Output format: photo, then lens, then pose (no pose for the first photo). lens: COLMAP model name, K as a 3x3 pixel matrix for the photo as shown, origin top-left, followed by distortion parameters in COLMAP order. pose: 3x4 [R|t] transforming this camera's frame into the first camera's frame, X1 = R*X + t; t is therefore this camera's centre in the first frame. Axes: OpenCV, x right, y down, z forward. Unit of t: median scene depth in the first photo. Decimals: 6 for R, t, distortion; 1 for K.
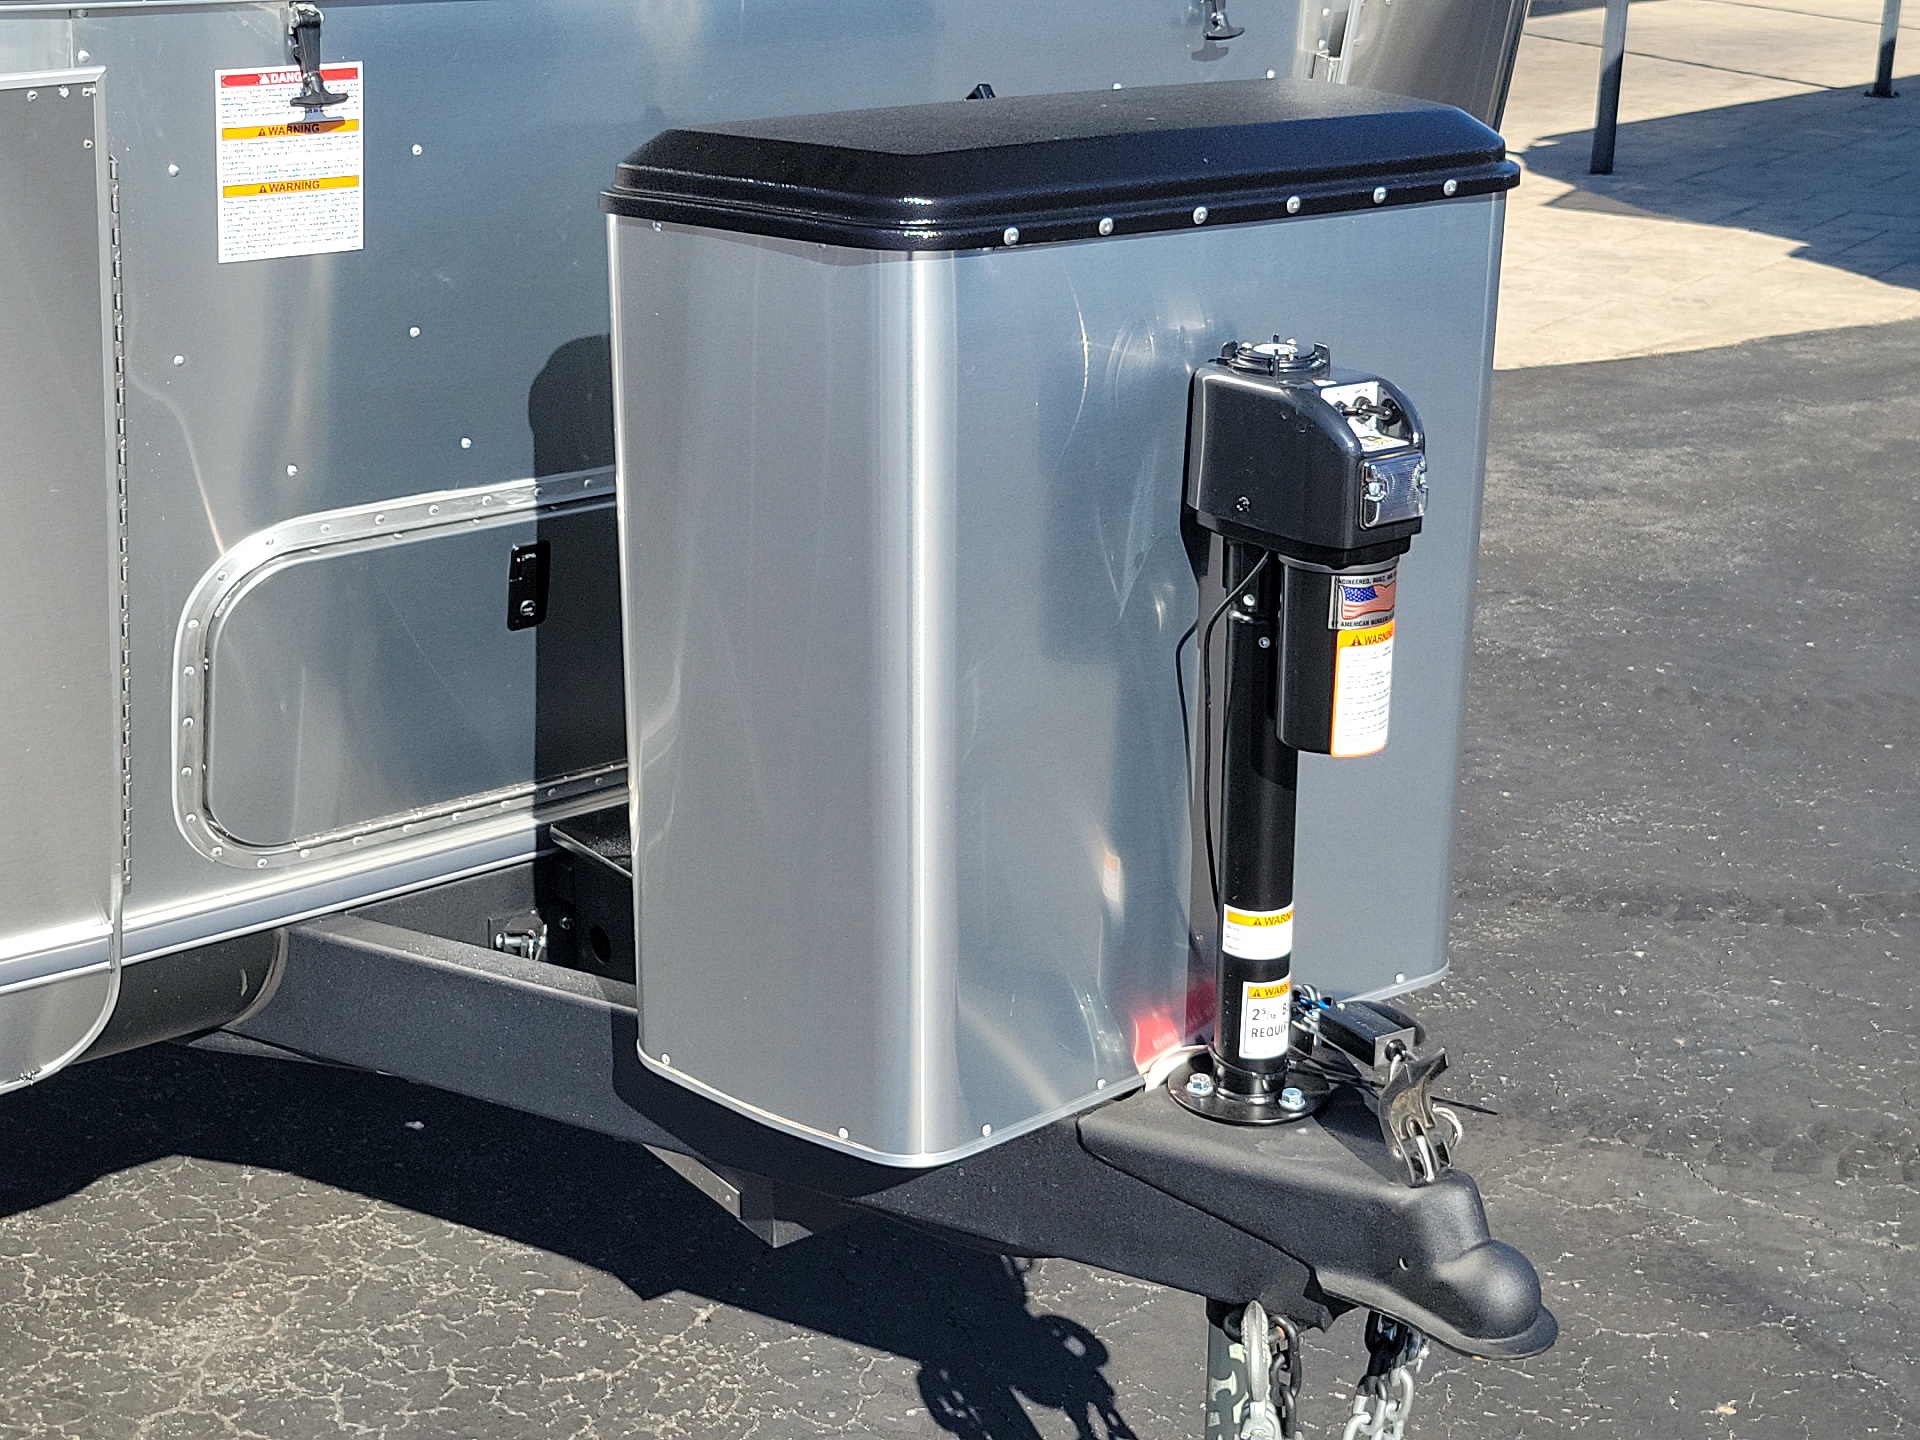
lens RADIAL K [[2728.6, 0, 960.0], [0, 2728.6, 720.0], [0, 0, 1]] dist [-0.000572, -0.013087]
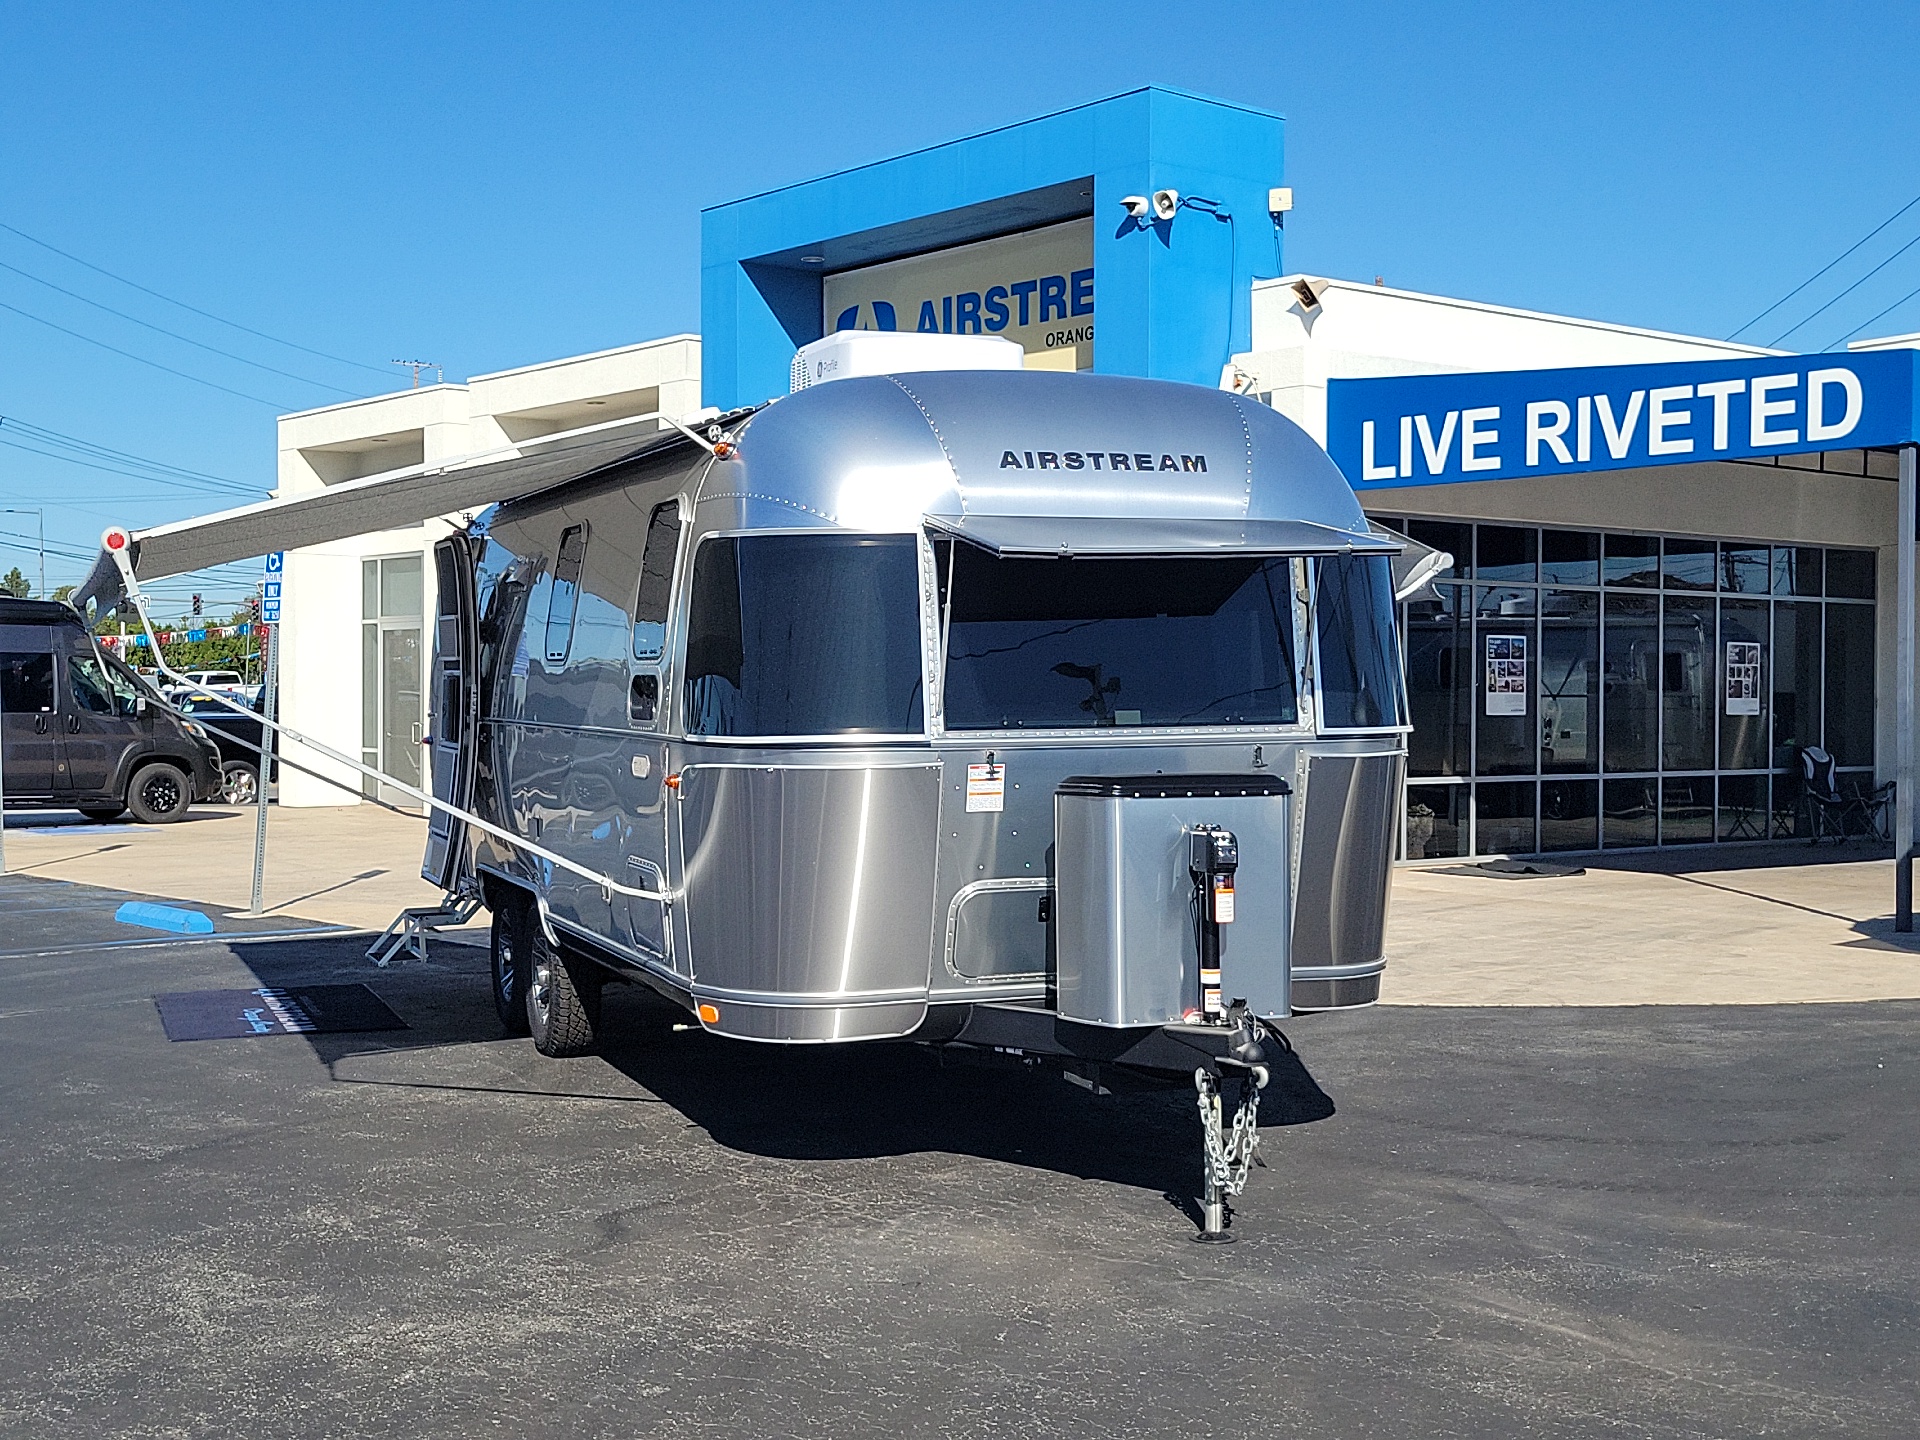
lens RADIAL K [[2456.1, 0, 957.5], [0, 2456.1, 682.7], [0, 0, 1]] dist [0.040291, 0.035603]
pose [[0.956709, -0.015394, -0.290639, 0.782550], [-0.081208, 0.944822, -0.317359, 0.814140], [0.279488, 0.327222, 0.902669, -2.372223]]
